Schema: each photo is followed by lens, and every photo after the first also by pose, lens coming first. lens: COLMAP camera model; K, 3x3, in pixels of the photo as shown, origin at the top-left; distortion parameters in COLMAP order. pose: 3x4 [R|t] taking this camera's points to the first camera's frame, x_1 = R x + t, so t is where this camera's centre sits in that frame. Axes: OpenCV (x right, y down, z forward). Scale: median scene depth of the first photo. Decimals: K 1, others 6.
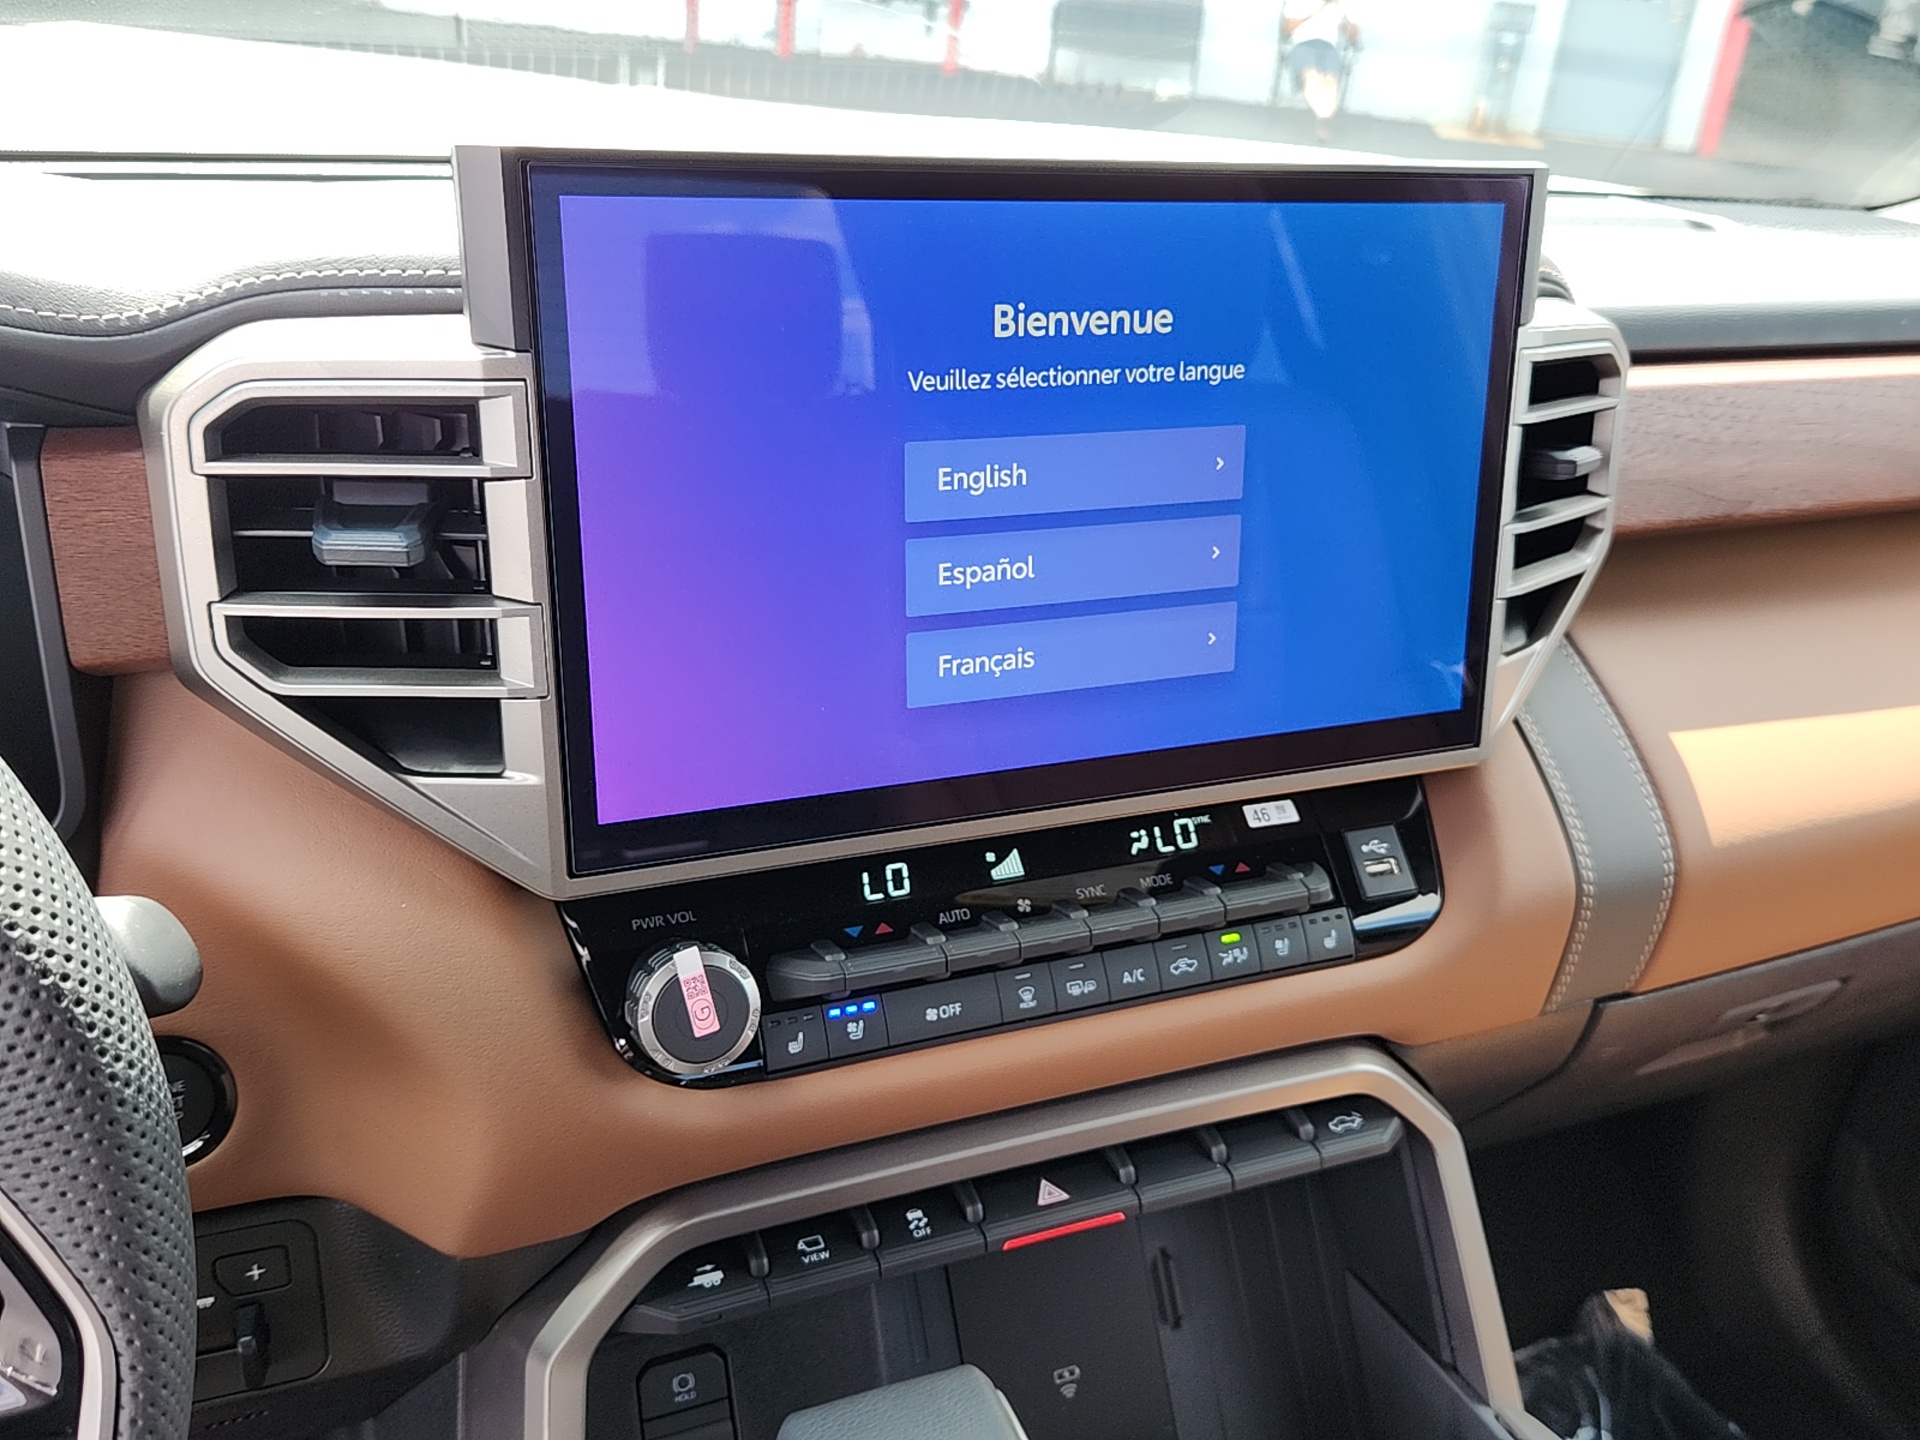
lens RADIAL K [[1632.6, 0, 986.1], [0, 1632.6, 712.1], [0, 0, 1]] dist [0.071335, -0.104485]
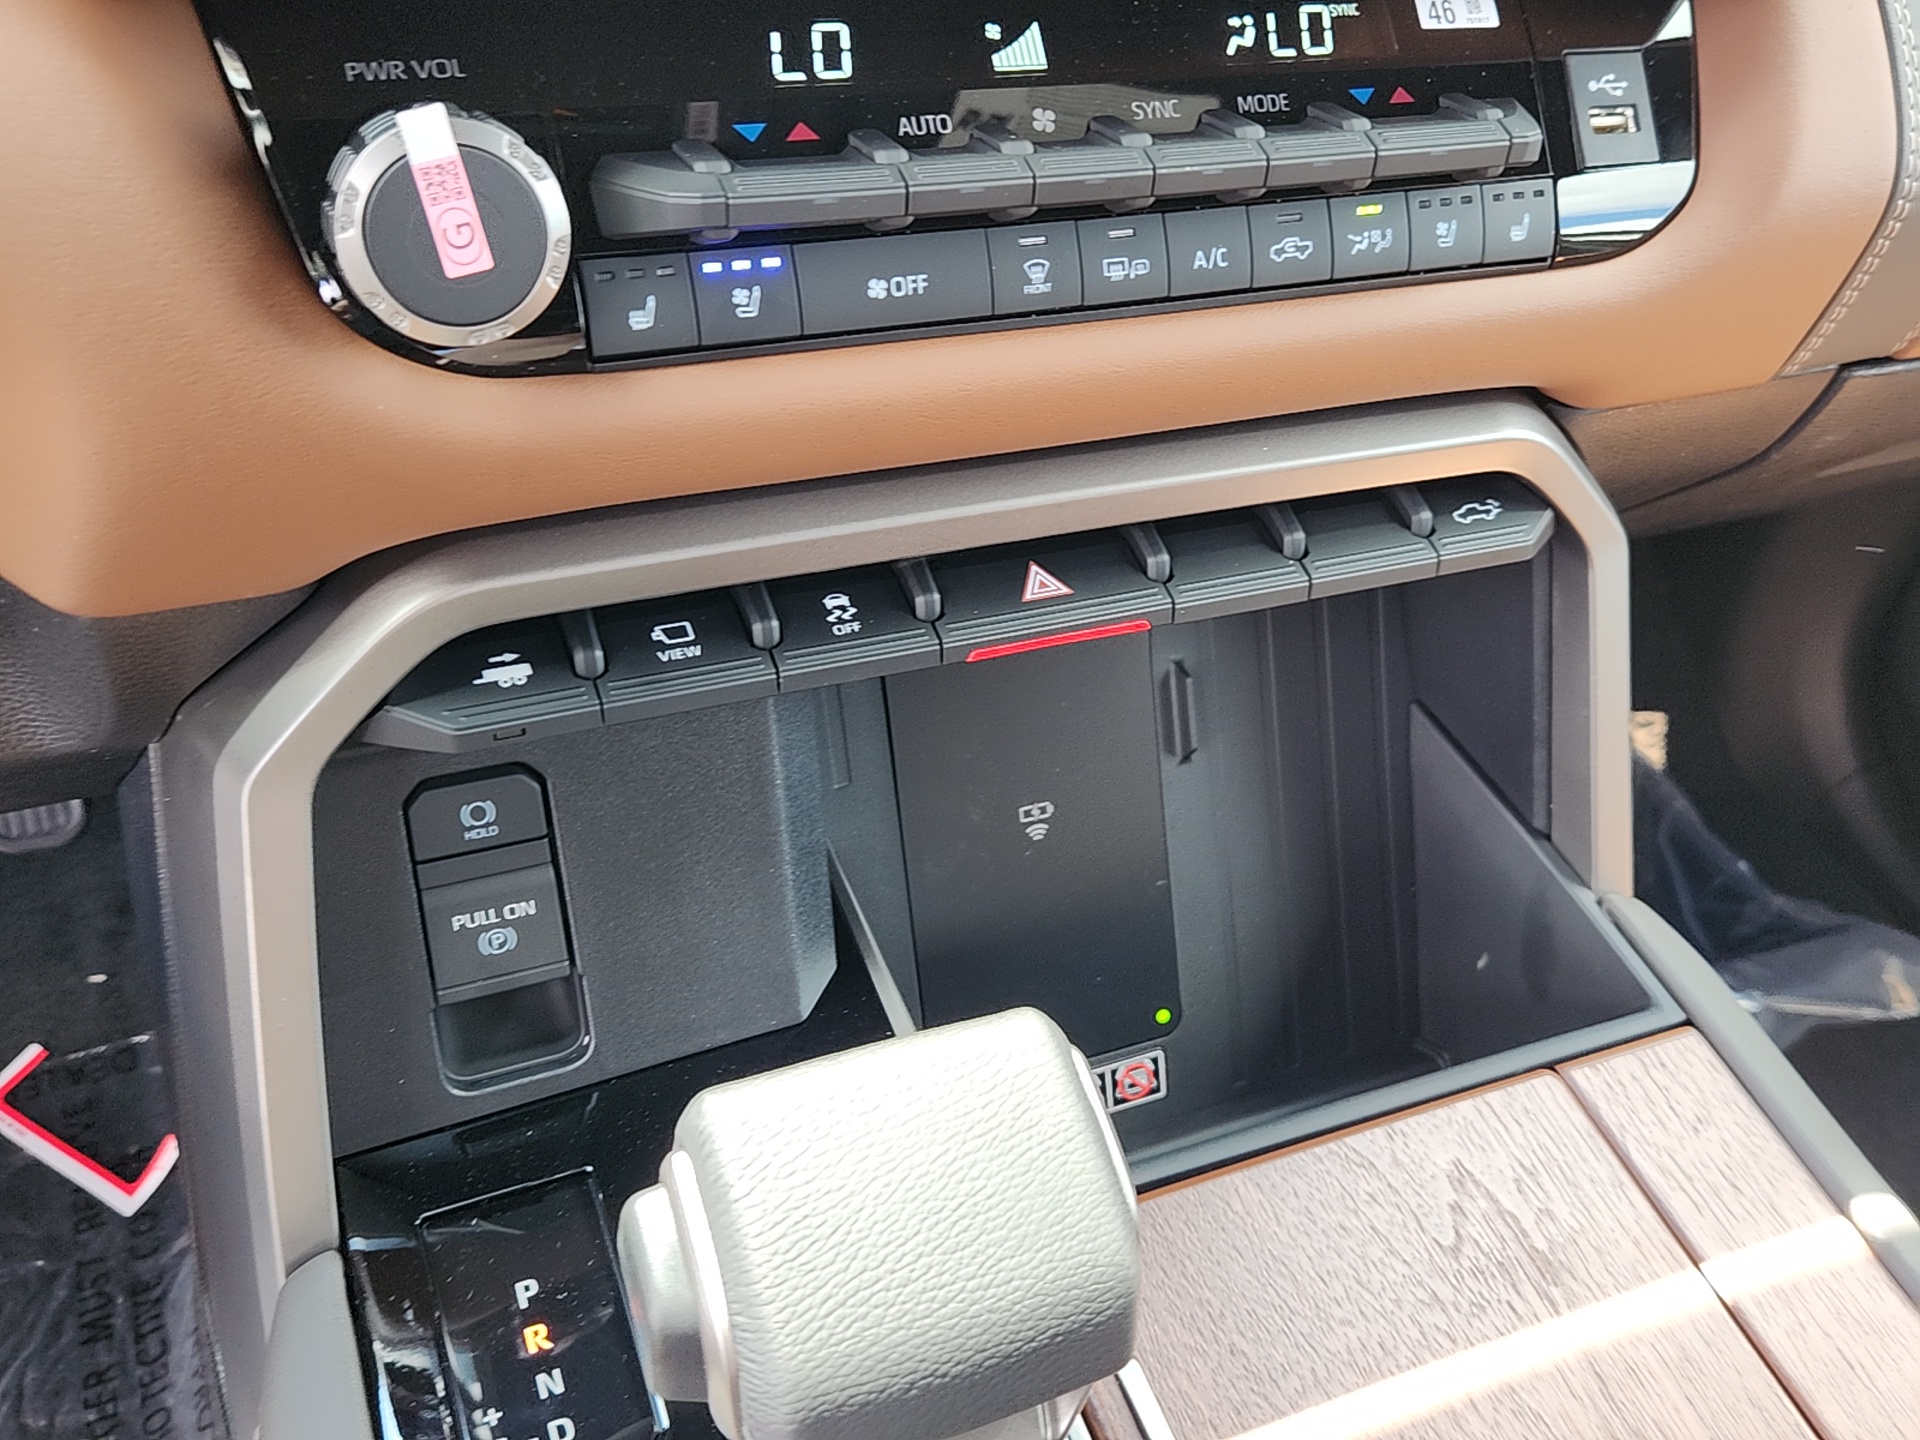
lens RADIAL K [[1632.6, 0, 986.1], [0, 1632.6, 712.1], [0, 0, 1]] dist [0.071335, -0.104485]
pose [[0.996898, 0.069077, 0.037729, -0.005437], [-0.078136, 0.926292, 0.368616, 0.101019], [-0.009485, -0.370421, 0.928816, 0.374498]]
